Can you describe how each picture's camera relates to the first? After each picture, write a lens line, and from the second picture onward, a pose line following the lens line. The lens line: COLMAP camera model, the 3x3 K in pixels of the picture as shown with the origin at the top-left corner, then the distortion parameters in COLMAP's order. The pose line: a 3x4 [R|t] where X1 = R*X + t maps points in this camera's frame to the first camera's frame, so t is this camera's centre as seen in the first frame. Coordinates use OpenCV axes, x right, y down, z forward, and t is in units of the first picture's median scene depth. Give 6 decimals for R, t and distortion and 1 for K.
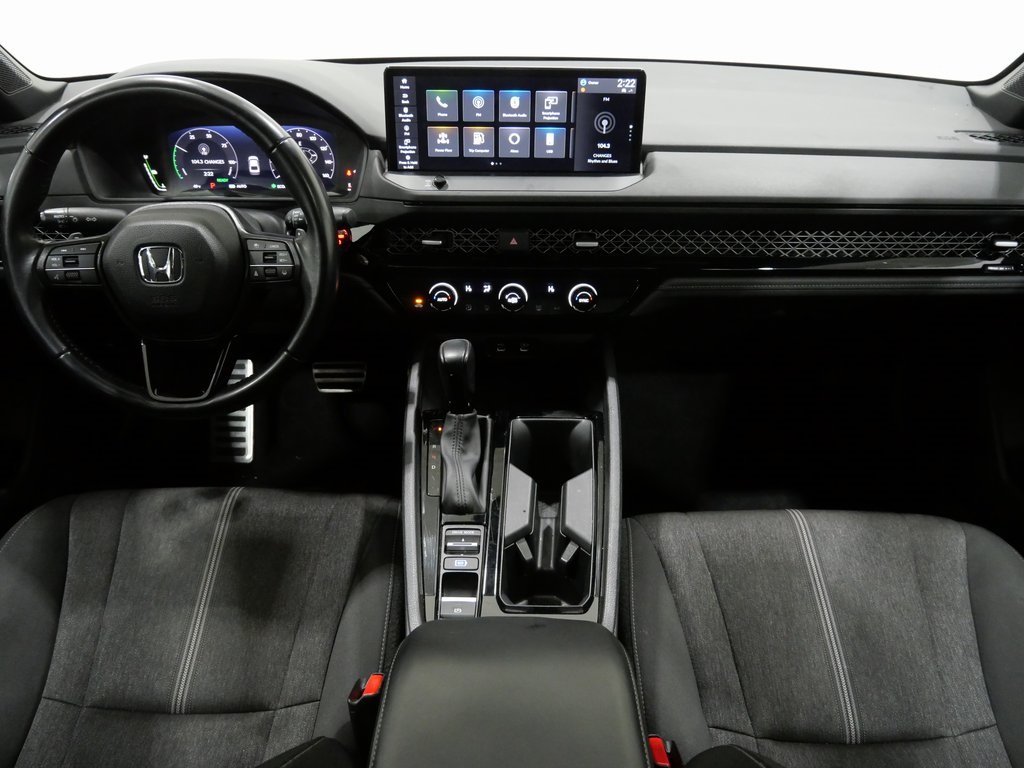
lens RADIAL K [[760.1, 0, 505.5], [0, 760.1, 384.7], [0, 0, 1]] dist [-0.034225, 0.009511]
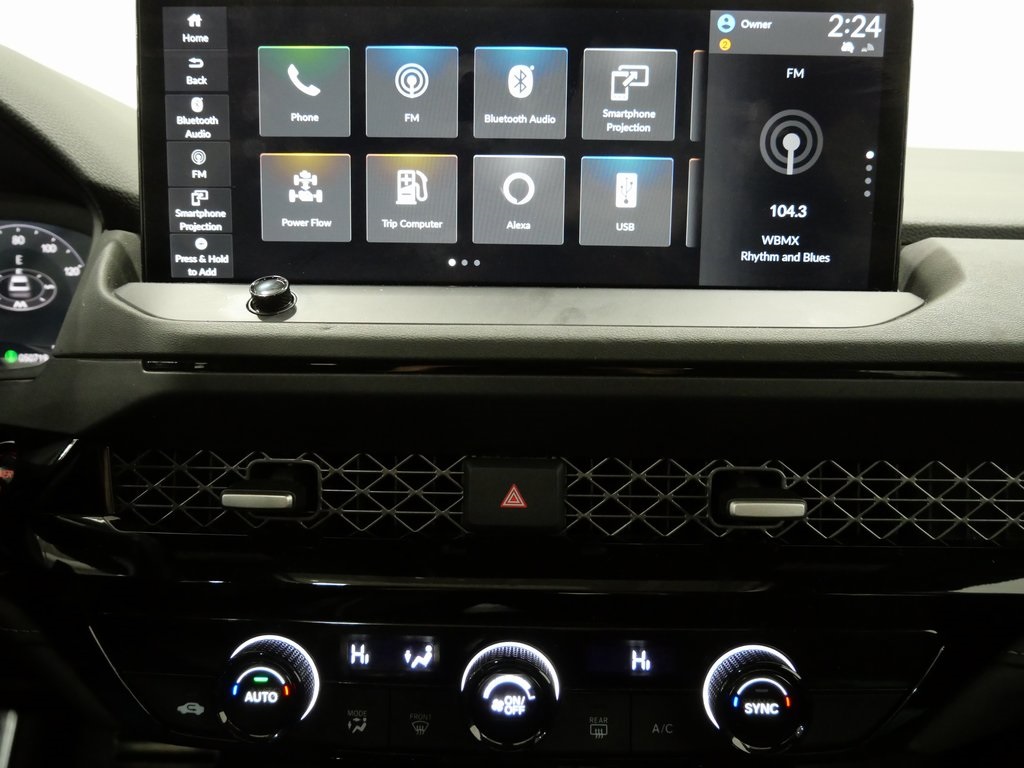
lens RADIAL K [[760.1, 0, 516.9], [0, 760.1, 380.9], [0, 0, 1]] dist [-0.034225, 0.009511]
pose [[0.999951, 0.009860, 0.000492, 0.011333], [-0.009162, 0.945352, -0.325923, -0.134351], [-0.003679, 0.325903, 0.945396, 0.701042]]
